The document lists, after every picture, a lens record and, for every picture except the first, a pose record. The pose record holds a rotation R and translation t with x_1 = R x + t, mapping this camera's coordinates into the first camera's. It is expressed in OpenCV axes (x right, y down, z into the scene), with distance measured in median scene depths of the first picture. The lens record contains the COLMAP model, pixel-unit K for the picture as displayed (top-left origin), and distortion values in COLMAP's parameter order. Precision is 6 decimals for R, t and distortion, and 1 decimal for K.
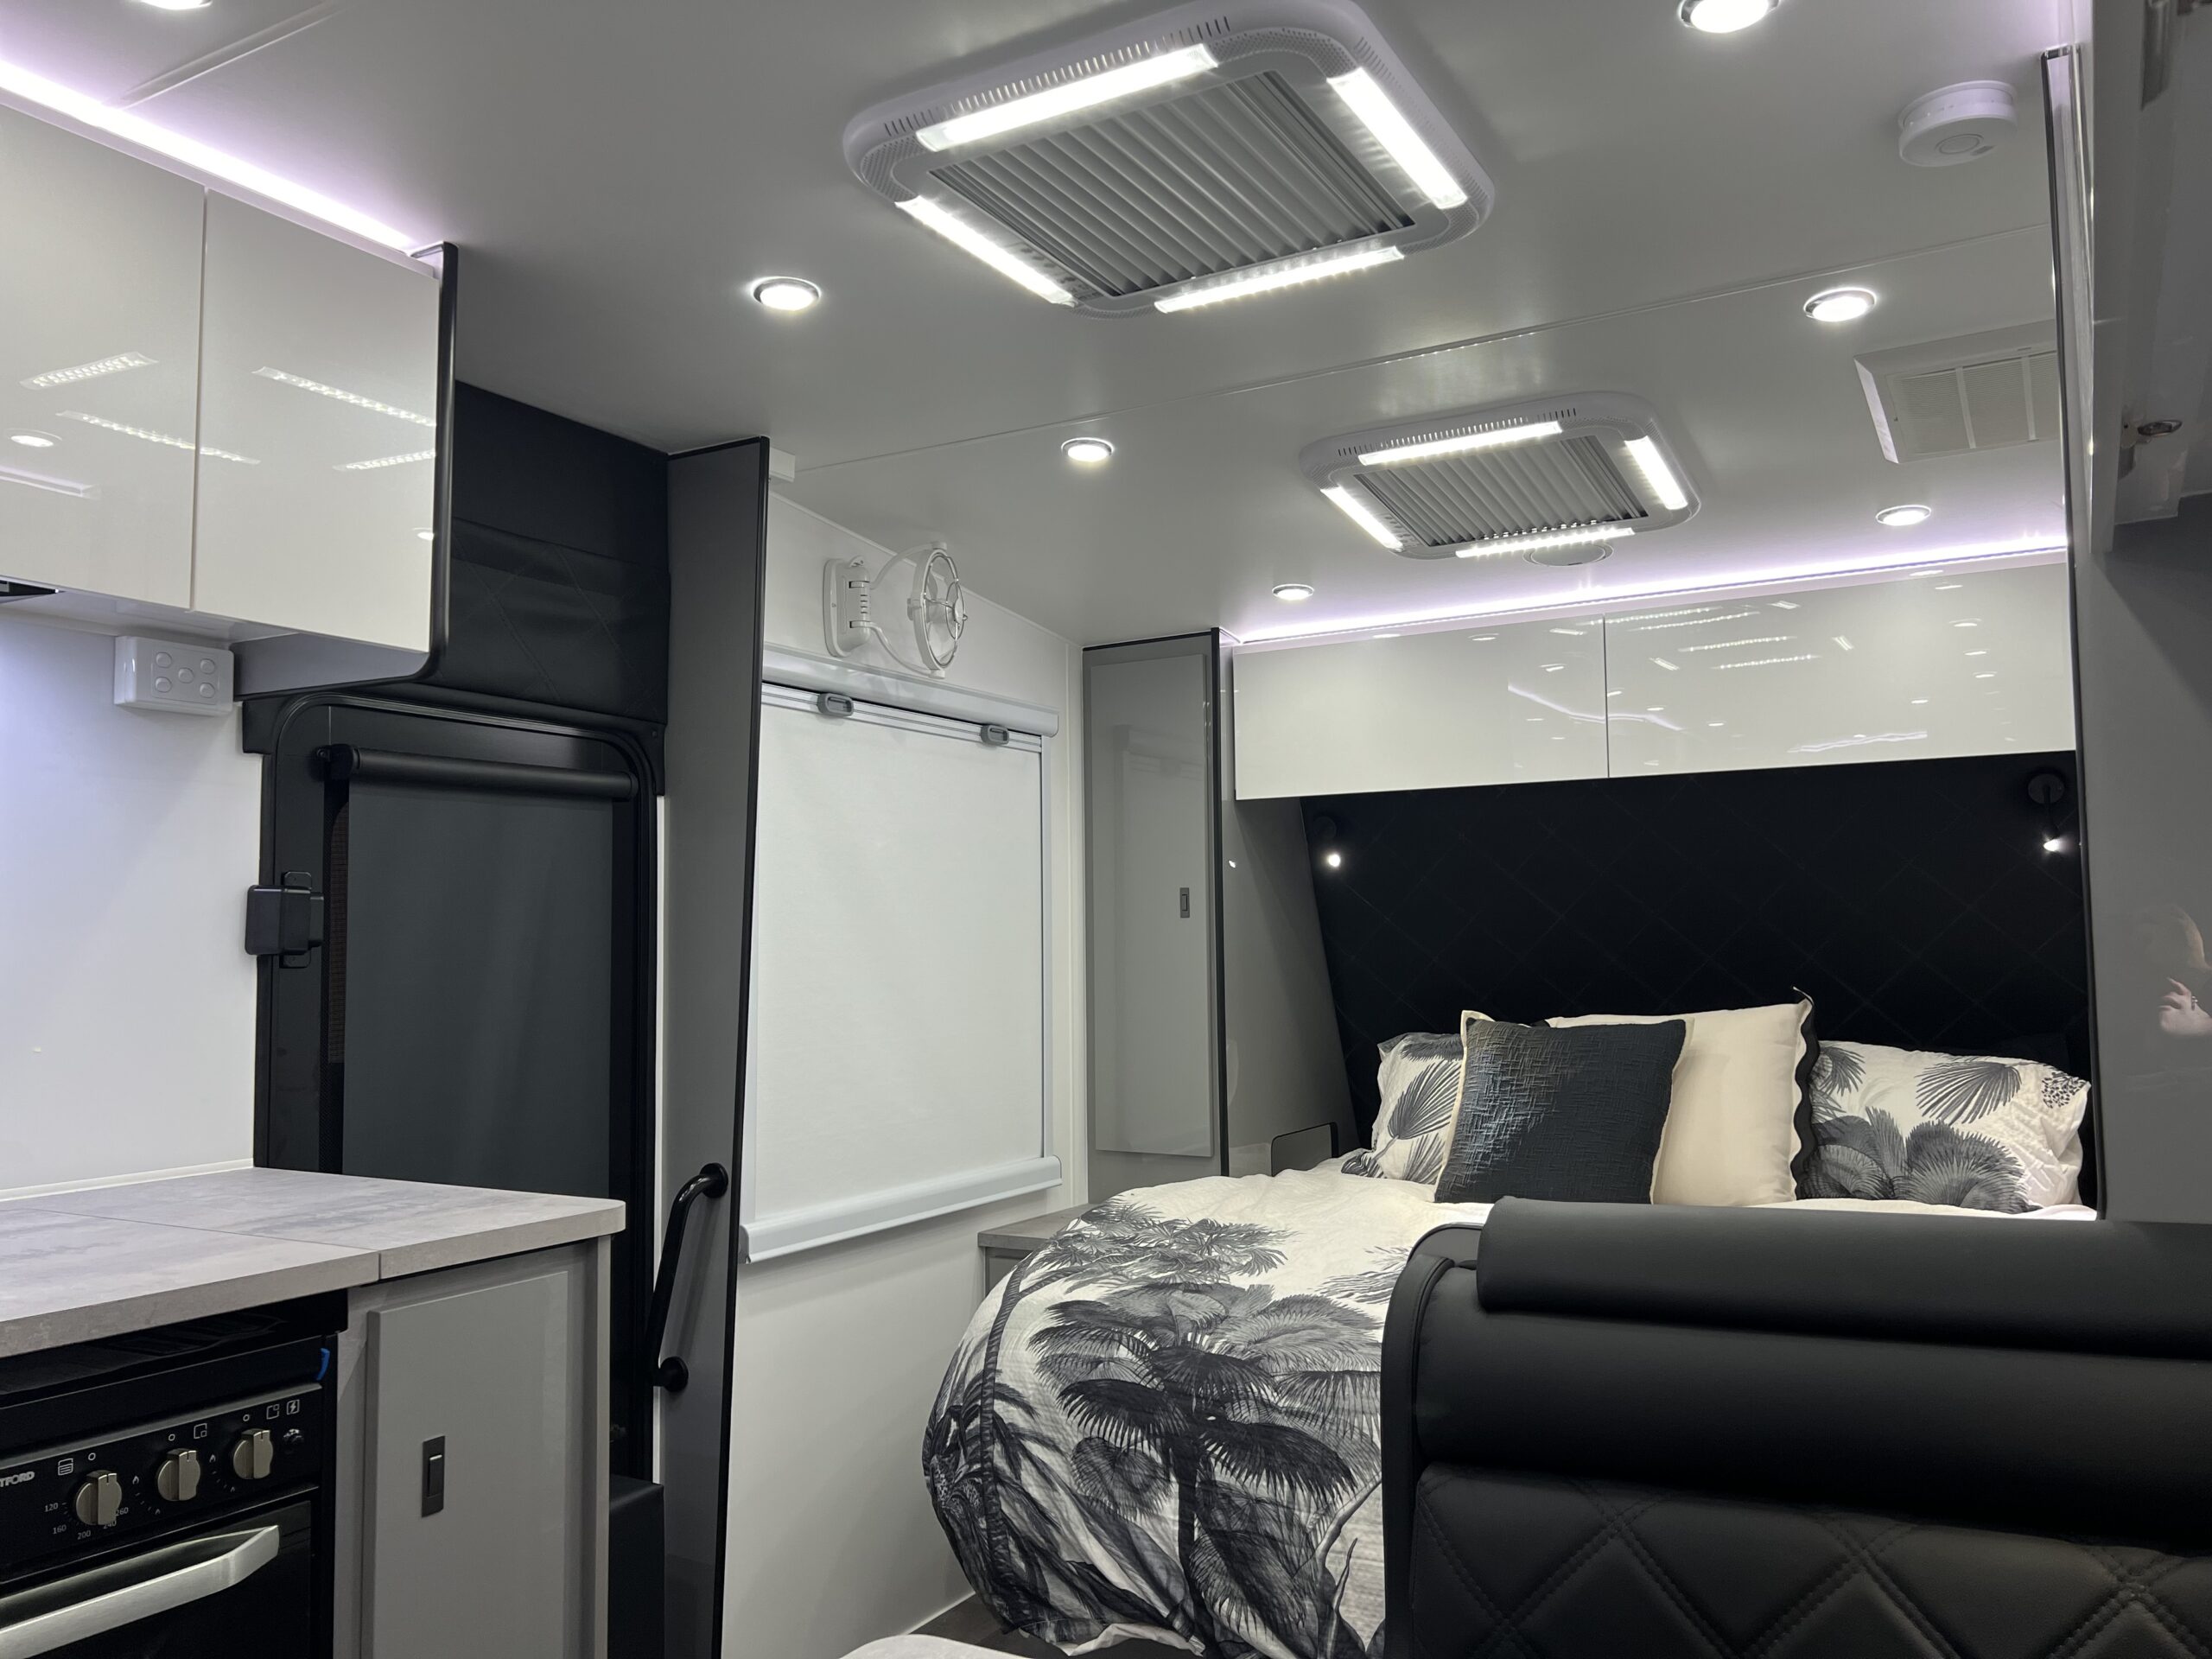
lens RADIAL K [[1683.9, 0, 1099.7], [0, 1683.9, 831.5], [0, 0, 1]] dist [0.008155, -0.000794]
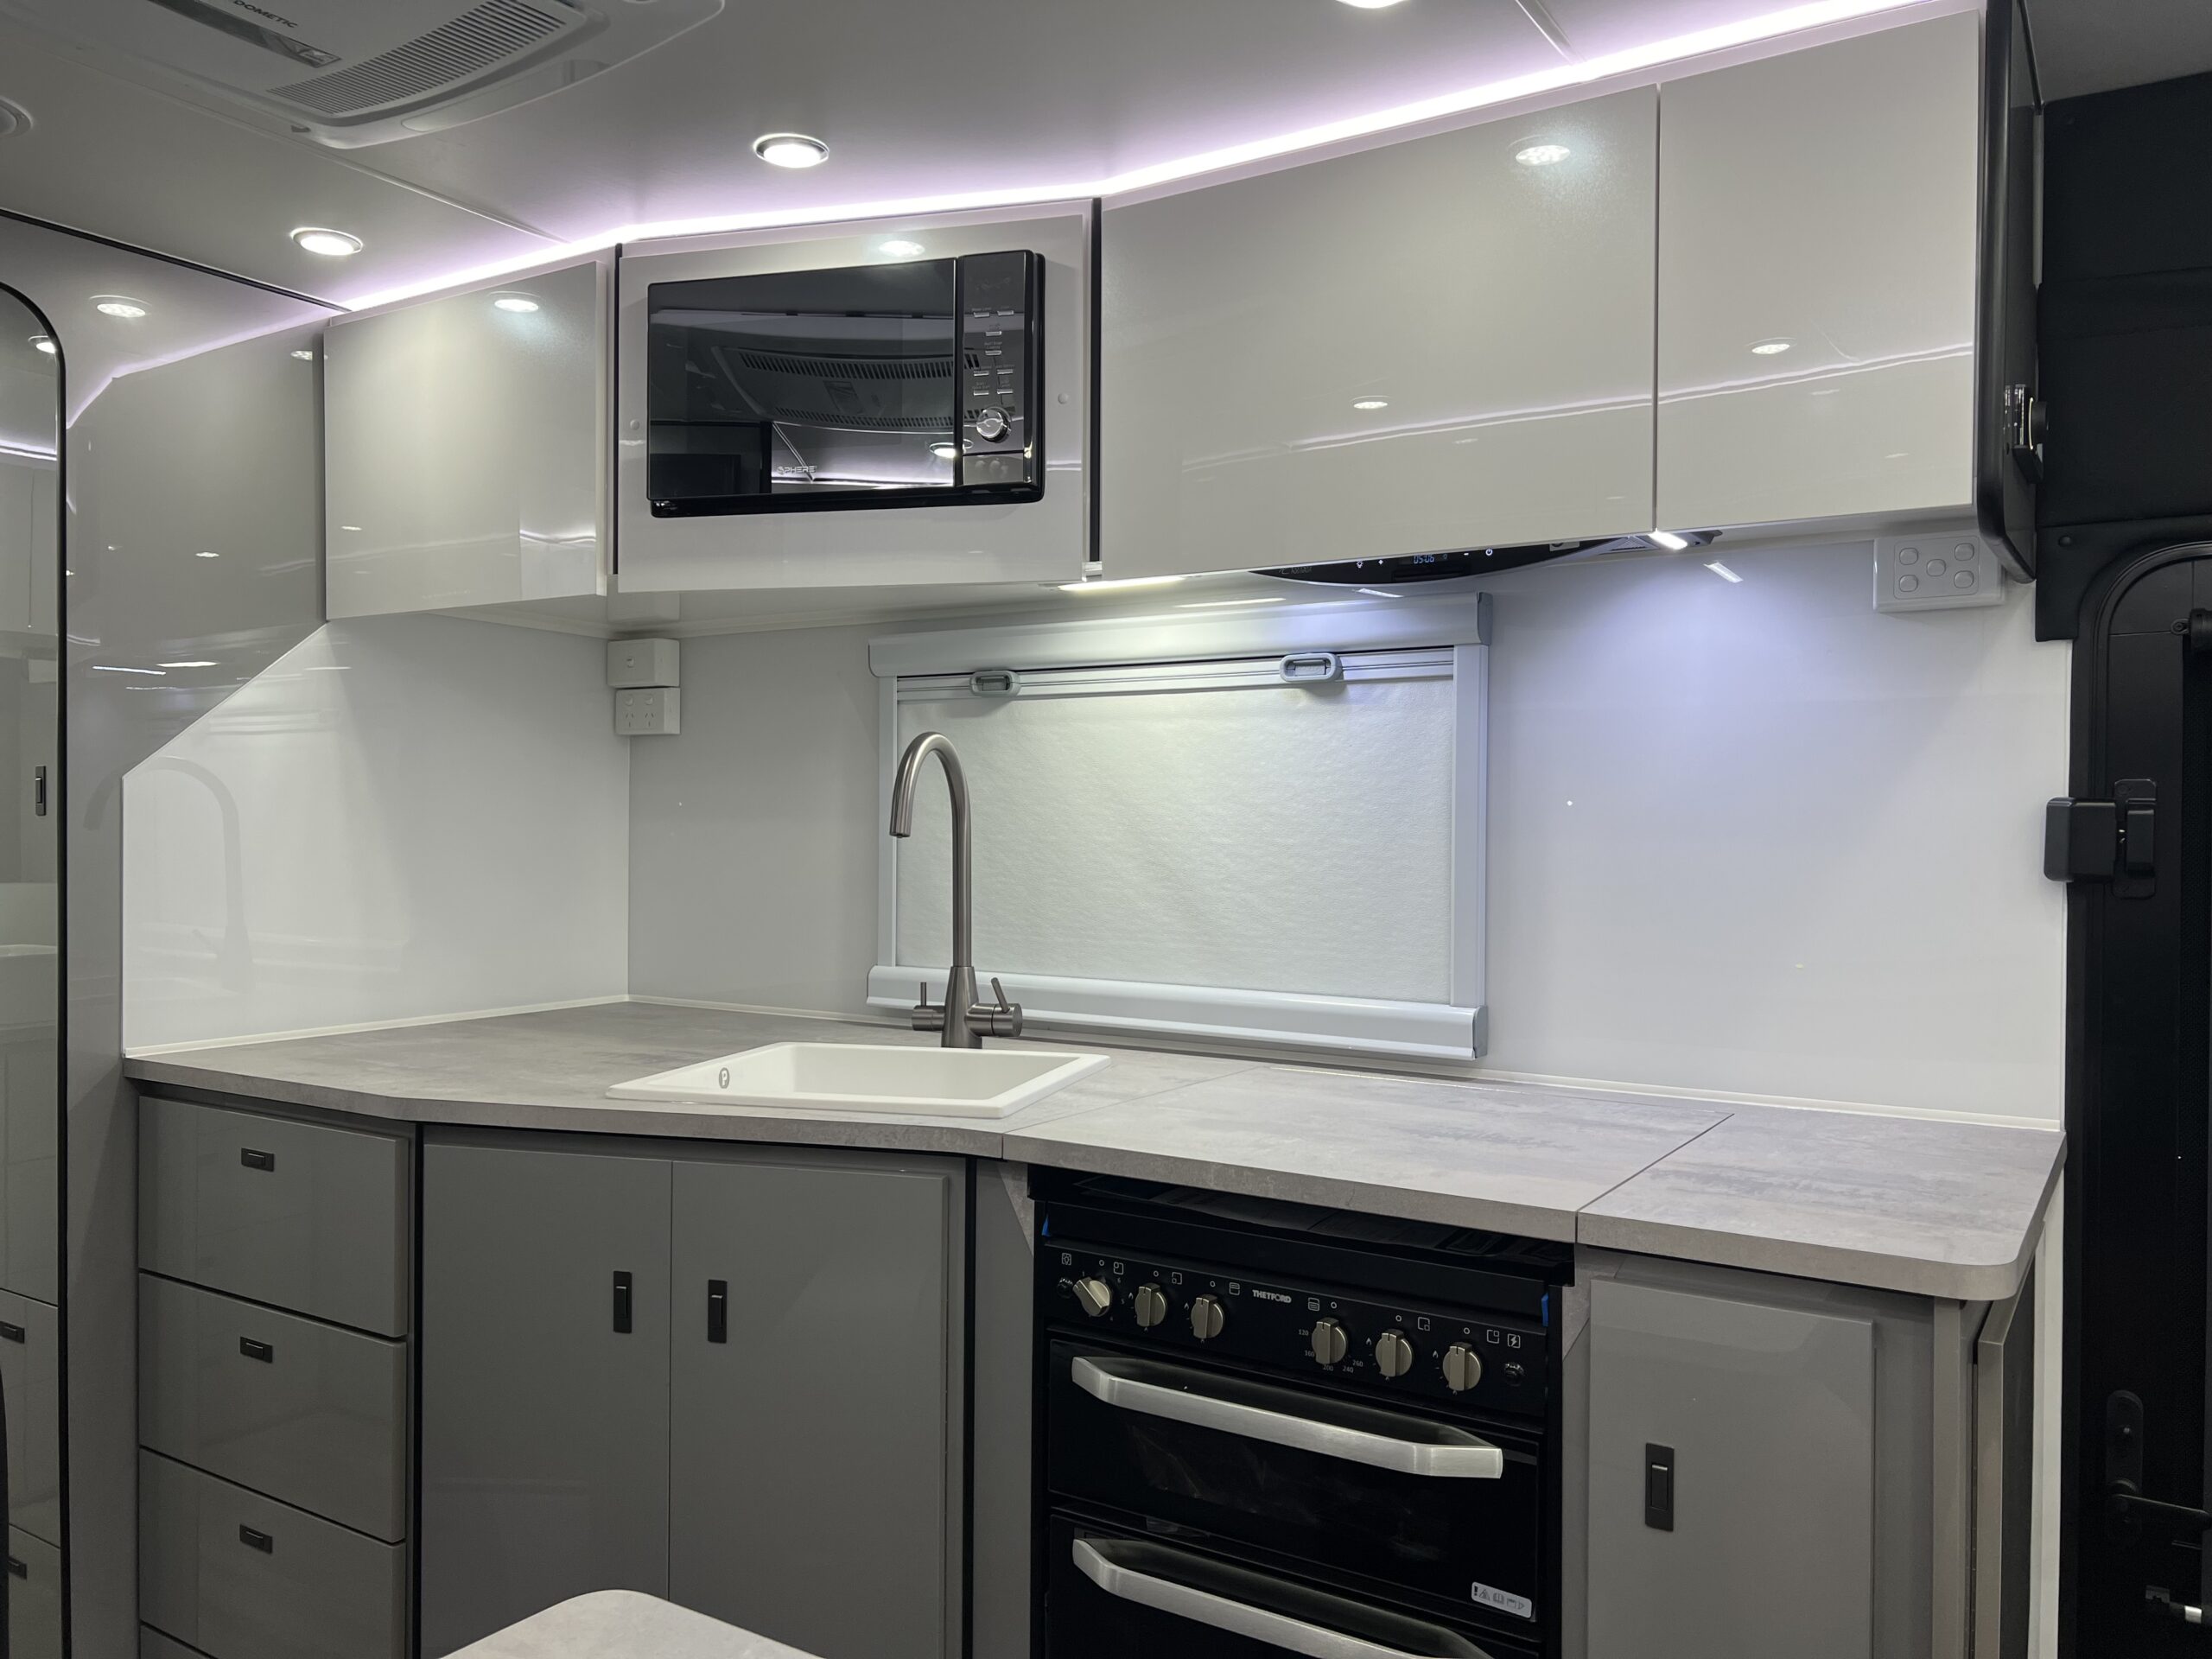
lens RADIAL K [[1658.7, 0, 1116.6], [0, 1658.7, 837.7], [0, 0, 1]] dist [0.137980, -0.273321]
pose [[-0.032016, 0.019483, -0.999297, 0.494433], [0.060771, 0.997998, 0.017511, 0.011299], [0.997638, -0.060168, -0.033136, 0.779344]]
